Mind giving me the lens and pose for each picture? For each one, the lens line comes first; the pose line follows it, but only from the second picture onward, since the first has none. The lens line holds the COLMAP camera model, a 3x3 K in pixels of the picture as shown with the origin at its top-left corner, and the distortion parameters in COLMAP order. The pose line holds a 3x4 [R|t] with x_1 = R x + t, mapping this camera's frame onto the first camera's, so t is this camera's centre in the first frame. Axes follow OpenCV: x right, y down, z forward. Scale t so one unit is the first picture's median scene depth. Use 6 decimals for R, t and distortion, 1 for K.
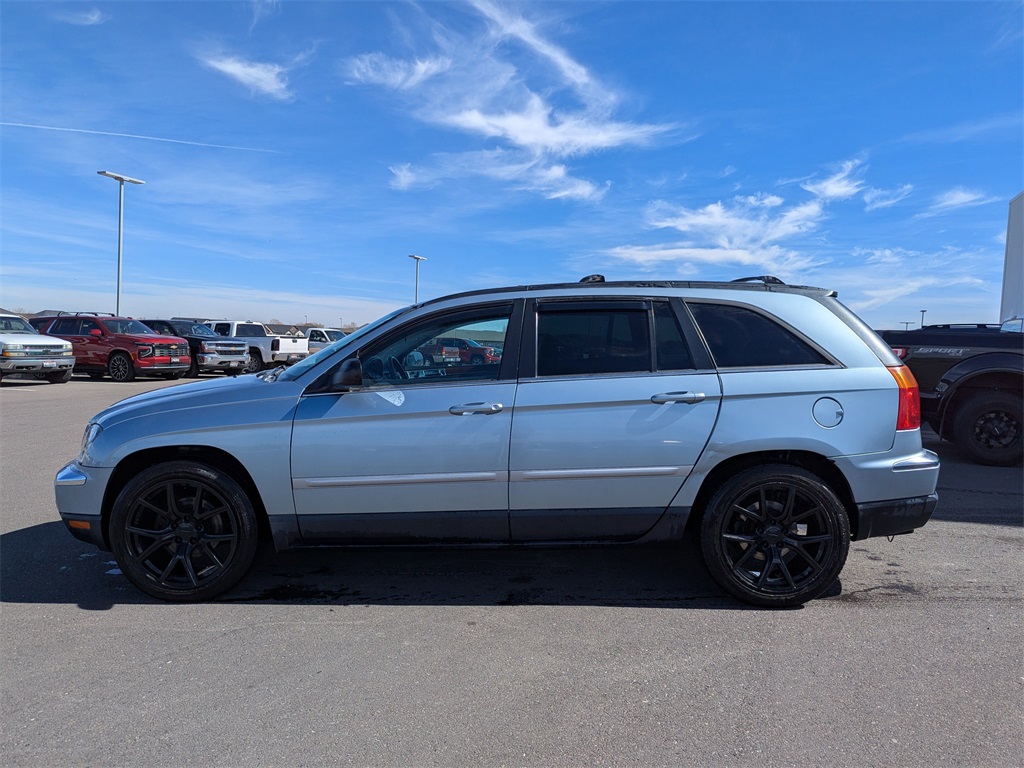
lens RADIAL K [[728.8, 0, 511.8], [0, 728.8, 360.1], [0, 0, 1]] dist [0.005526, 0.000972]
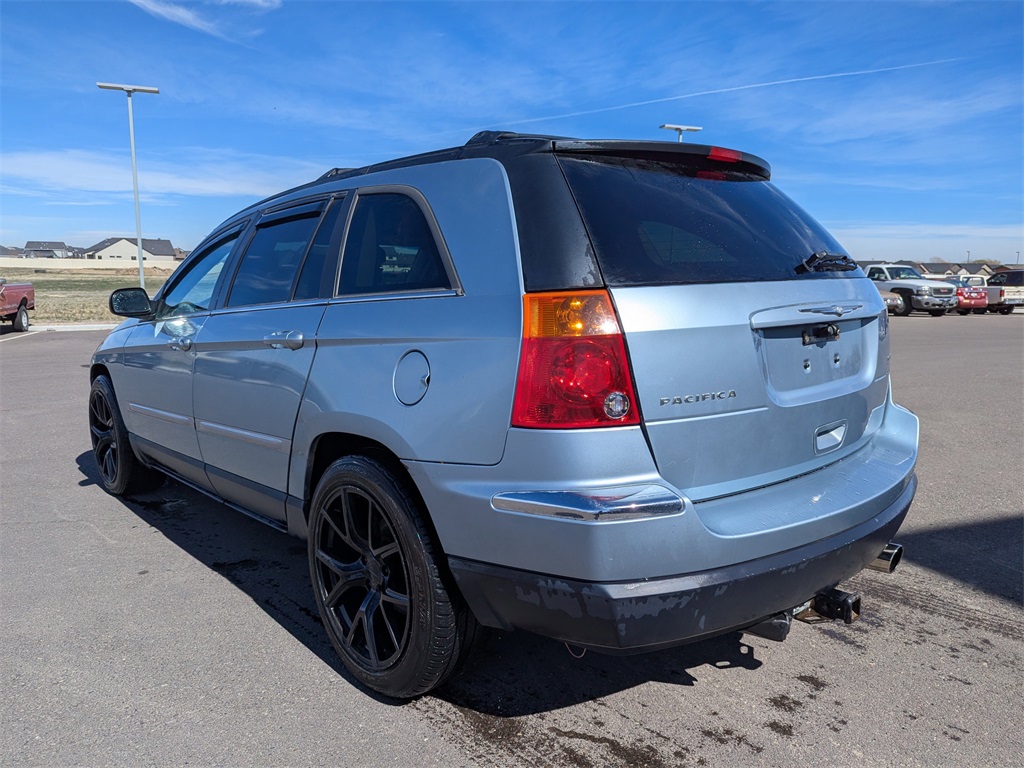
lens RADIAL K [[735.9, 0, 512.0], [0, 735.9, 384.0], [0, 0, 1]] dist [0.009554, -0.002785]
pose [[0.661061, 0.074399, -0.746634, 0.830655], [0.006466, 0.994470, 0.104820, 0.019127], [0.750304, -0.074121, 0.656925, 0.656122]]
